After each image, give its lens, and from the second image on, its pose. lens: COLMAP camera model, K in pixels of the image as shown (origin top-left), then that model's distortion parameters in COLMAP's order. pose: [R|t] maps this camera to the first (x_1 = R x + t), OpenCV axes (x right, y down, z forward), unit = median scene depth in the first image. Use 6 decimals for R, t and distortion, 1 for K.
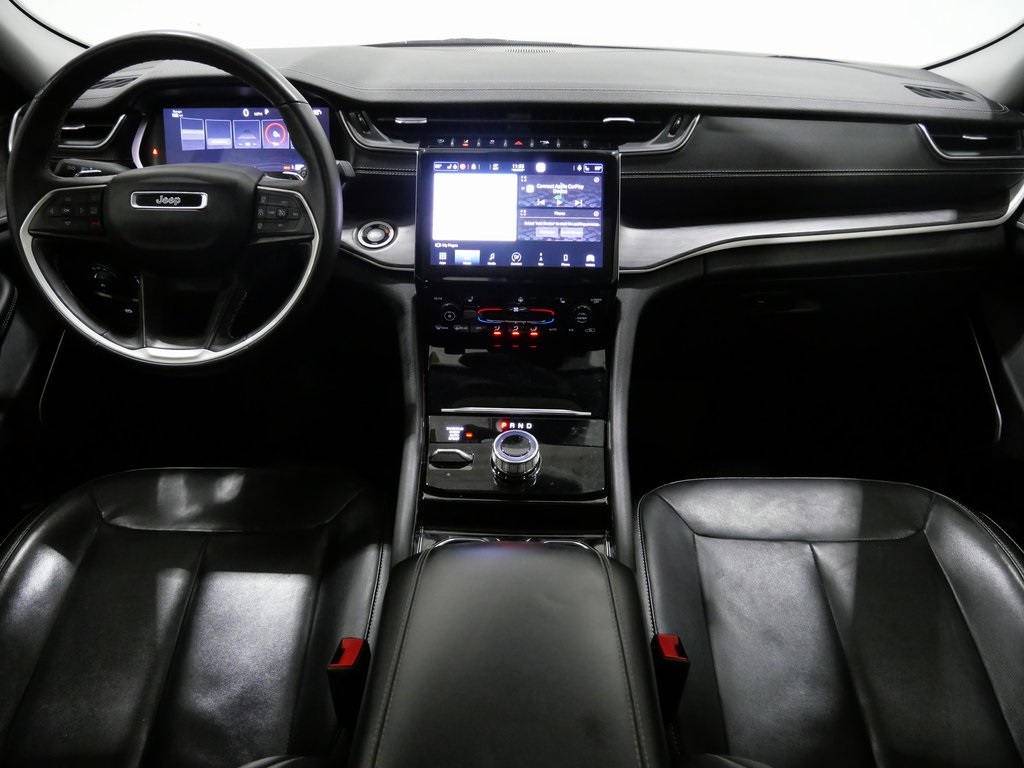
lens RADIAL K [[738.7, 0, 509.5], [0, 738.7, 385.5], [0, 0, 1]] dist [-0.034933, 0.006501]
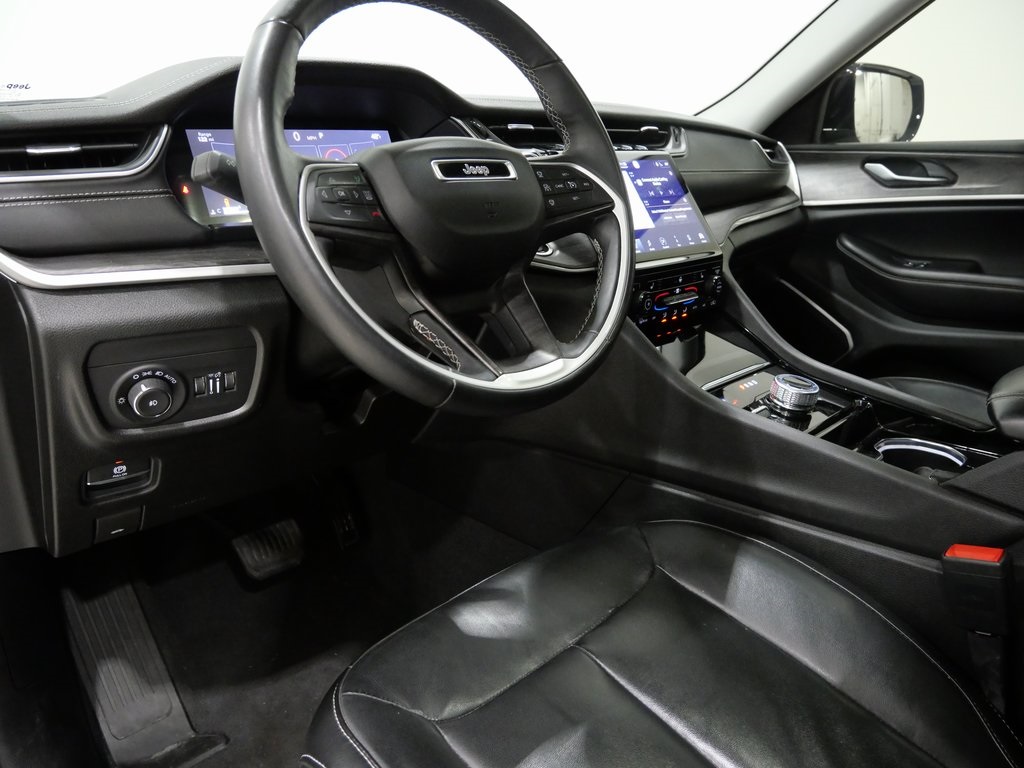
lens RADIAL K [[738.7, 0, 509.5], [0, 738.7, 385.5], [0, 0, 1]] dist [-0.034933, 0.006501]
pose [[0.690737, -0.223482, 0.687705, -0.898983], [0.396993, 0.912098, -0.102340, 0.028132], [-0.604383, 0.343704, 0.718741, 0.474987]]
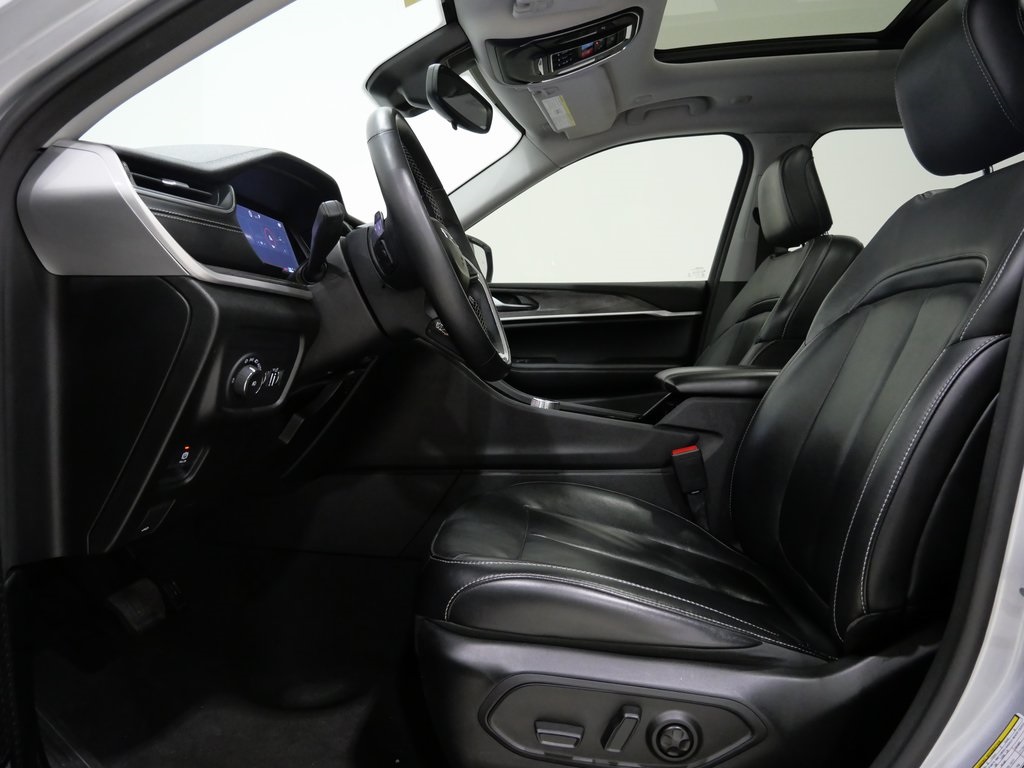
lens RADIAL K [[738.7, 0, 509.5], [0, 738.7, 385.5], [0, 0, 1]] dist [-0.034933, 0.006501]
pose [[0.064078, -0.058660, 0.996219, -1.516312], [0.522529, 0.852460, 0.016586, -0.015159], [-0.850210, 0.519491, 0.085276, 0.851836]]
